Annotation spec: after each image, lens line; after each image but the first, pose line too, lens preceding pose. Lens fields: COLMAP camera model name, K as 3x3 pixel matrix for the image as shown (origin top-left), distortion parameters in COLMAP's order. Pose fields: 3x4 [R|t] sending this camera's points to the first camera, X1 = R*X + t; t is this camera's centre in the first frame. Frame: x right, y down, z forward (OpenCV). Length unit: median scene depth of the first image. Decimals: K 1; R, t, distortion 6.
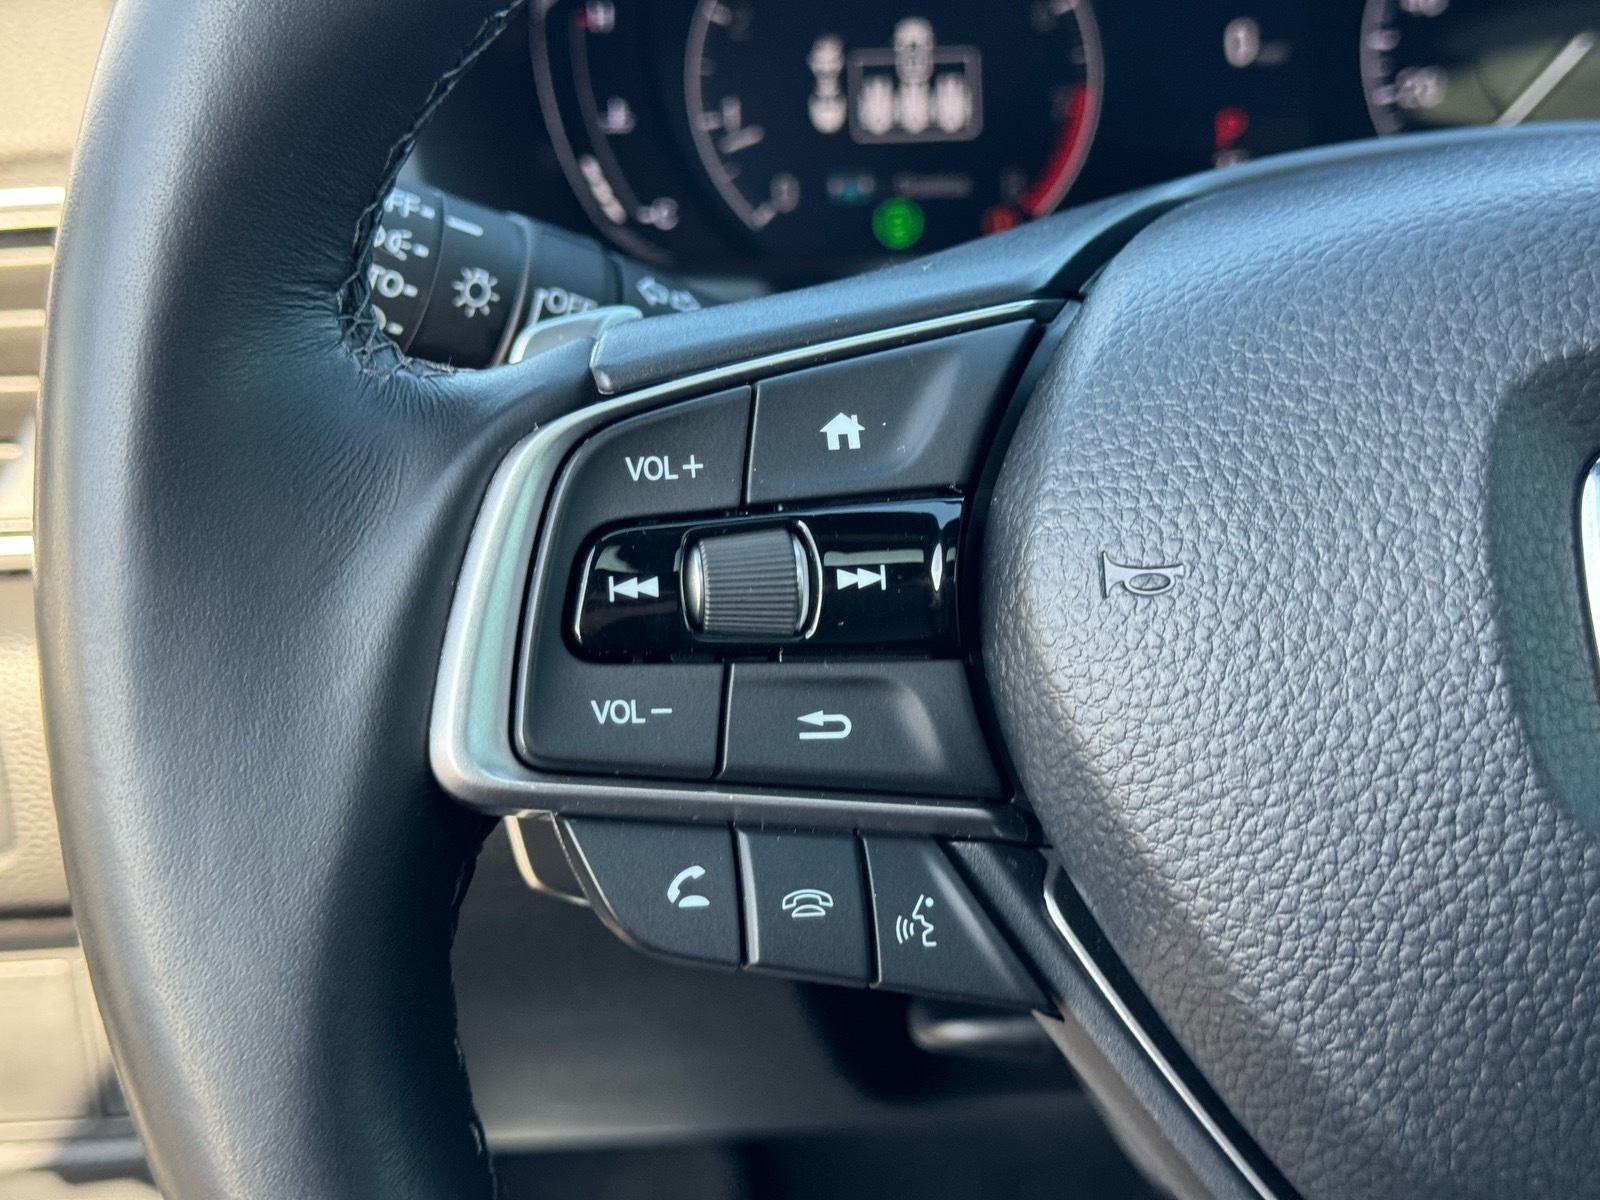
lens RADIAL K [[2395.7, 0, 799.5], [0, 2395.7, 644.9], [0, 0, 1]] dist [0.139501, -0.073778]
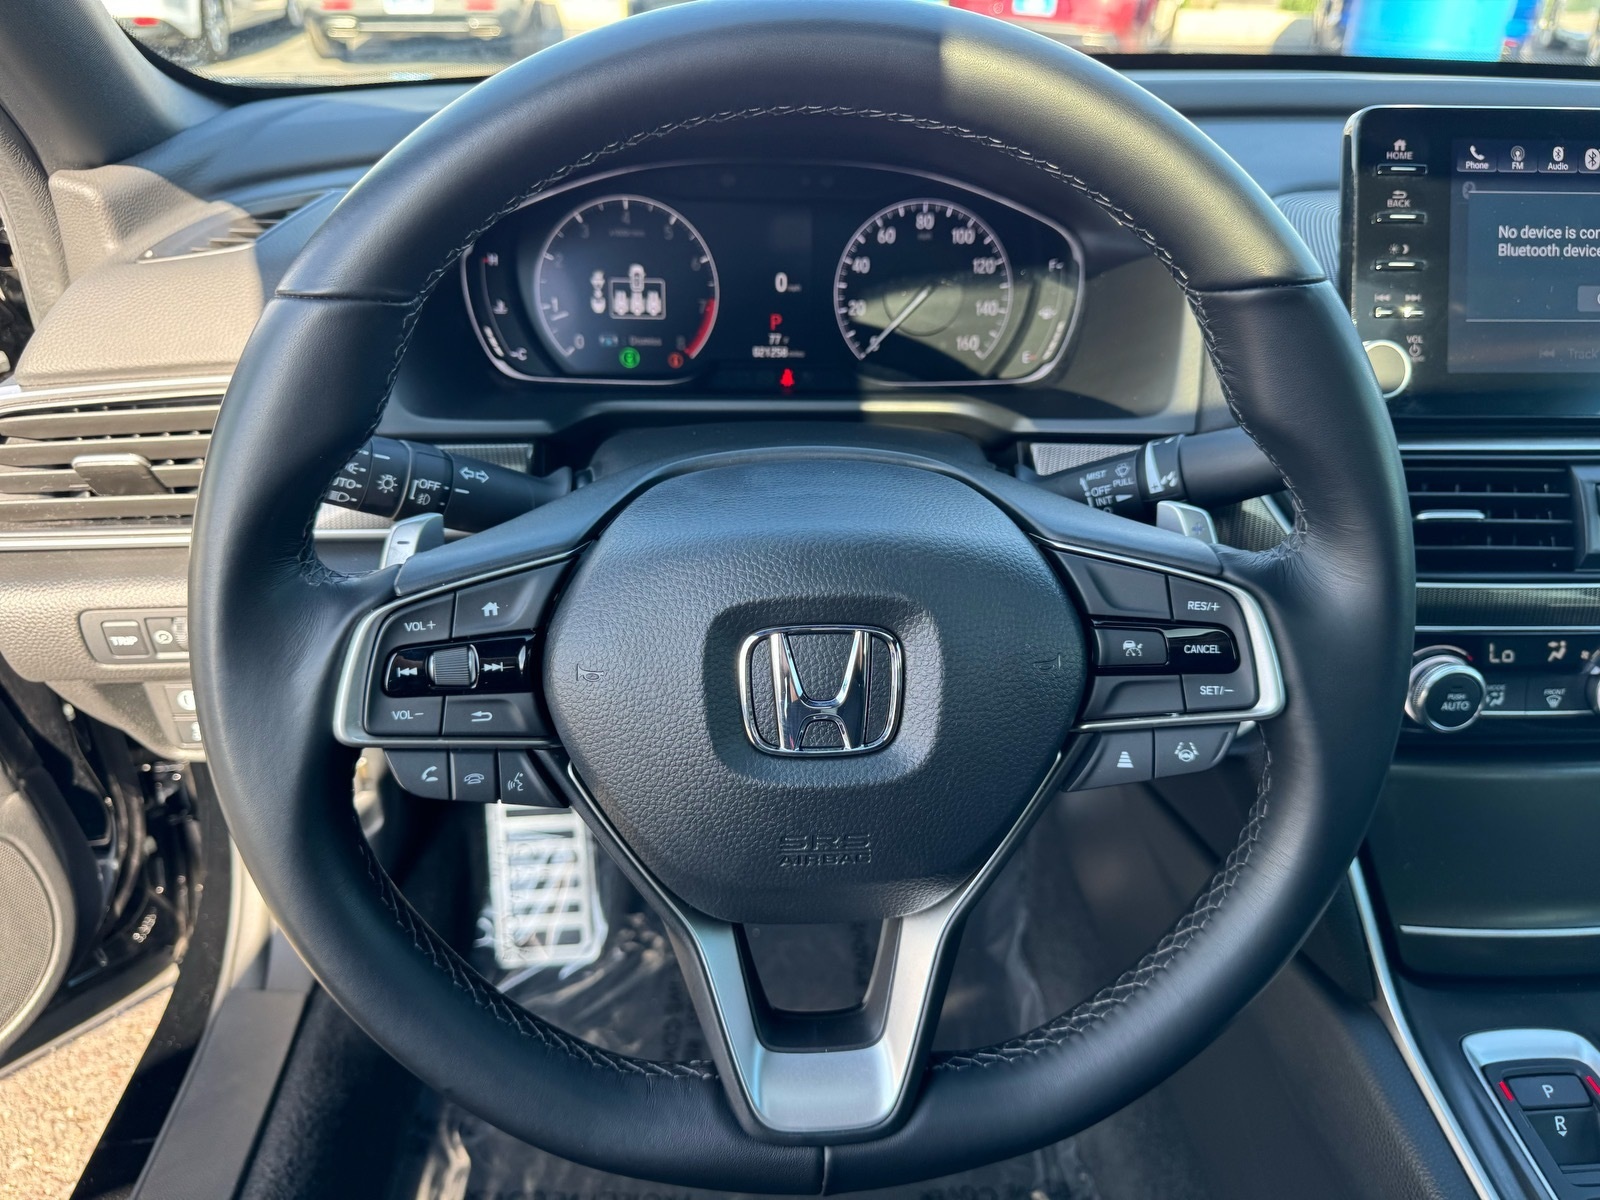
lens RADIAL K [[1187.4, 0, 796.2], [0, 1187.4, 627.8], [0, 0, 1]] dist [0.100087, -0.117844]
pose [[0.997461, 0.023959, 0.067060, 0.274203], [-0.037974, 0.975593, 0.216278, -0.374295], [-0.060241, -0.218276, 0.974026, -0.359105]]
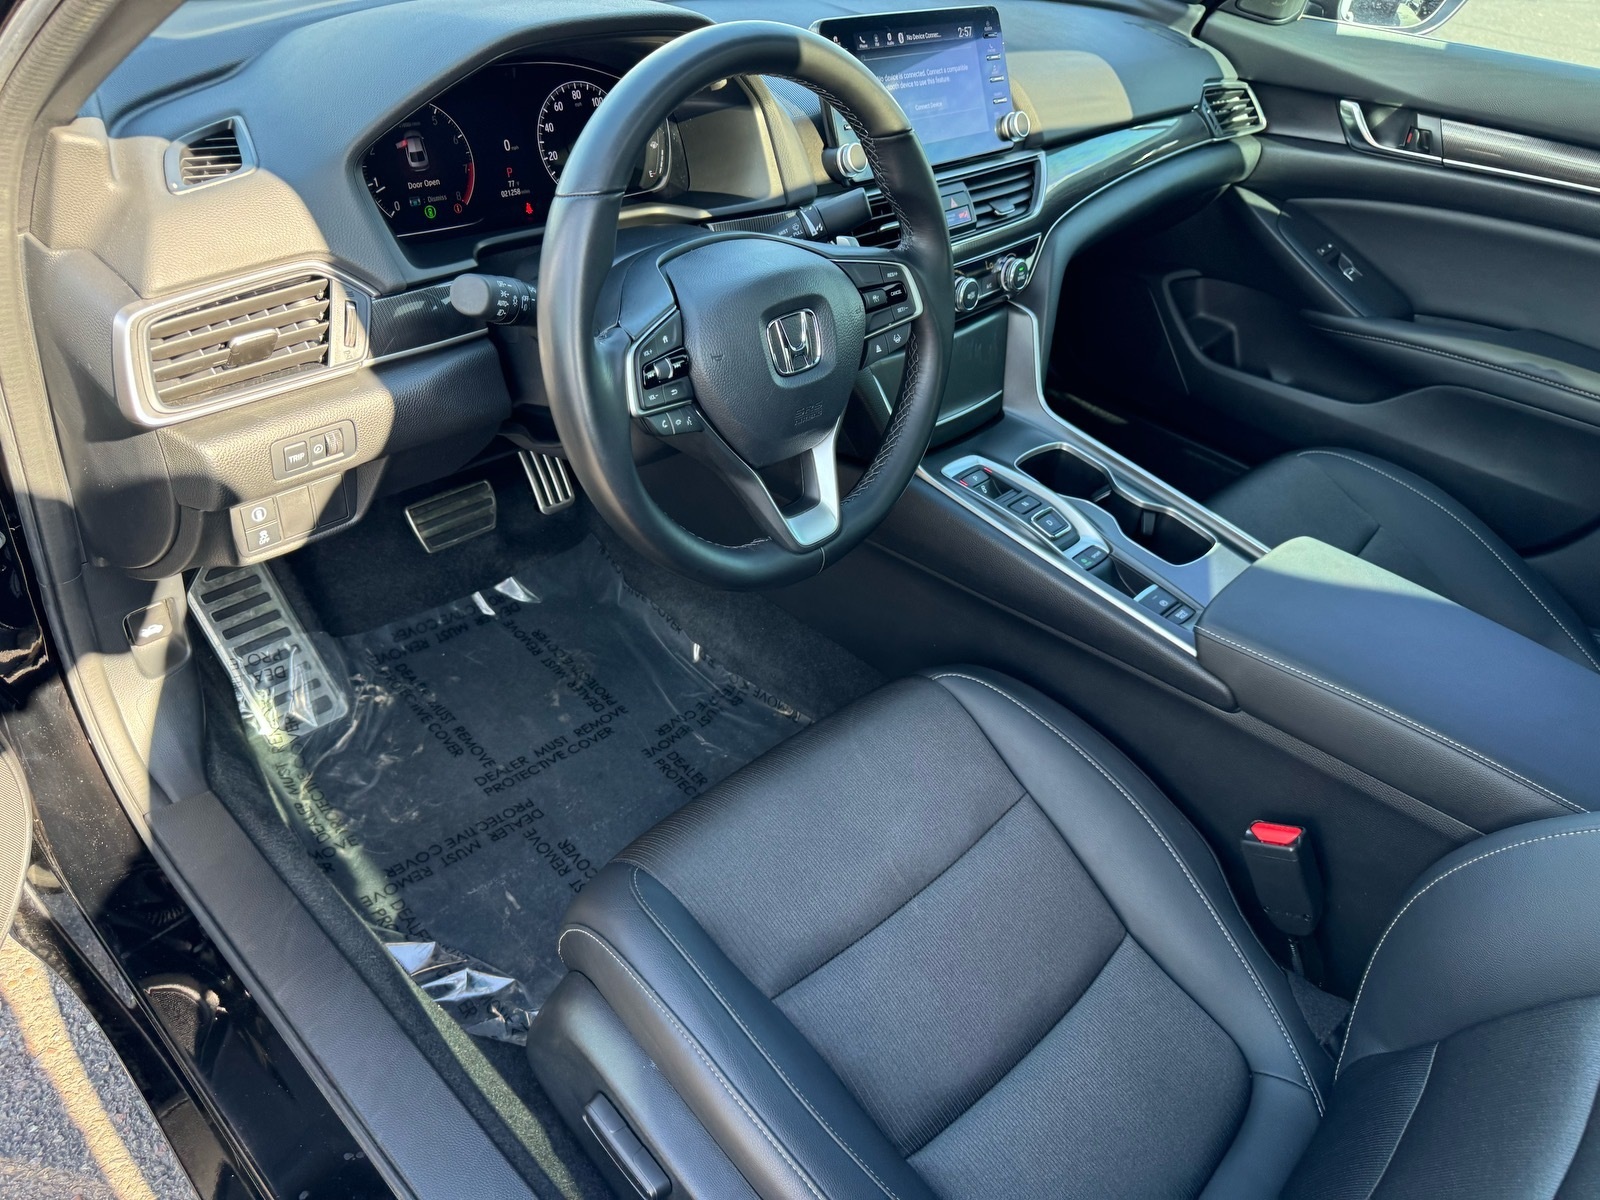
lens RADIAL K [[1145.6, 0, 813.1], [0, 1145.6, 604.5], [0, 0, 1]] dist [0.070541, -0.074166]
pose [[0.703294, -0.335026, 0.627005, -1.653782], [0.088641, 0.916433, 0.390248, -0.544455], [-0.705351, -0.218881, 0.674219, -1.230119]]
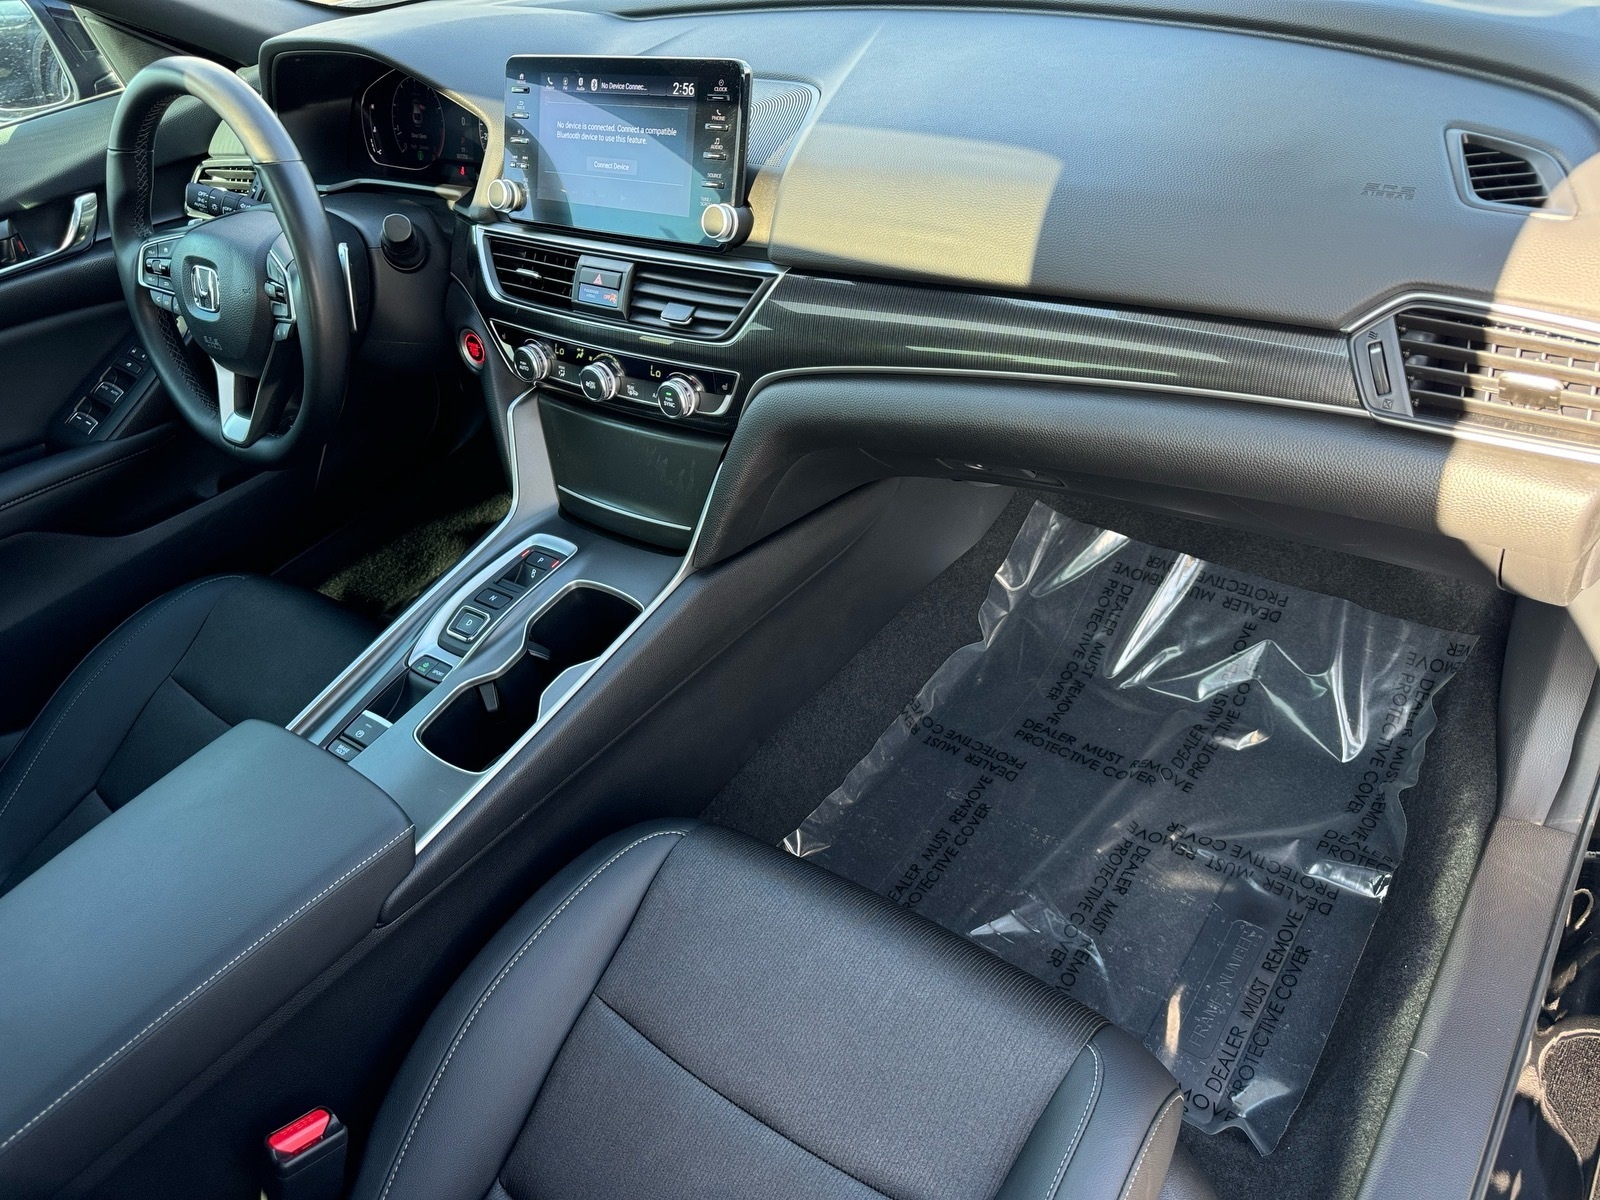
lens RADIAL K [[1140.8, 0, 800.0], [0, 1140.8, 600.0], [0, 0, 1]] dist [0.036540, -0.053621]
pose [[0.777041, 0.309971, -0.547836, 4.628267], [-0.038028, 0.891870, 0.450691, -0.949274], [0.628300, -0.329372, 0.704807, -0.940319]]
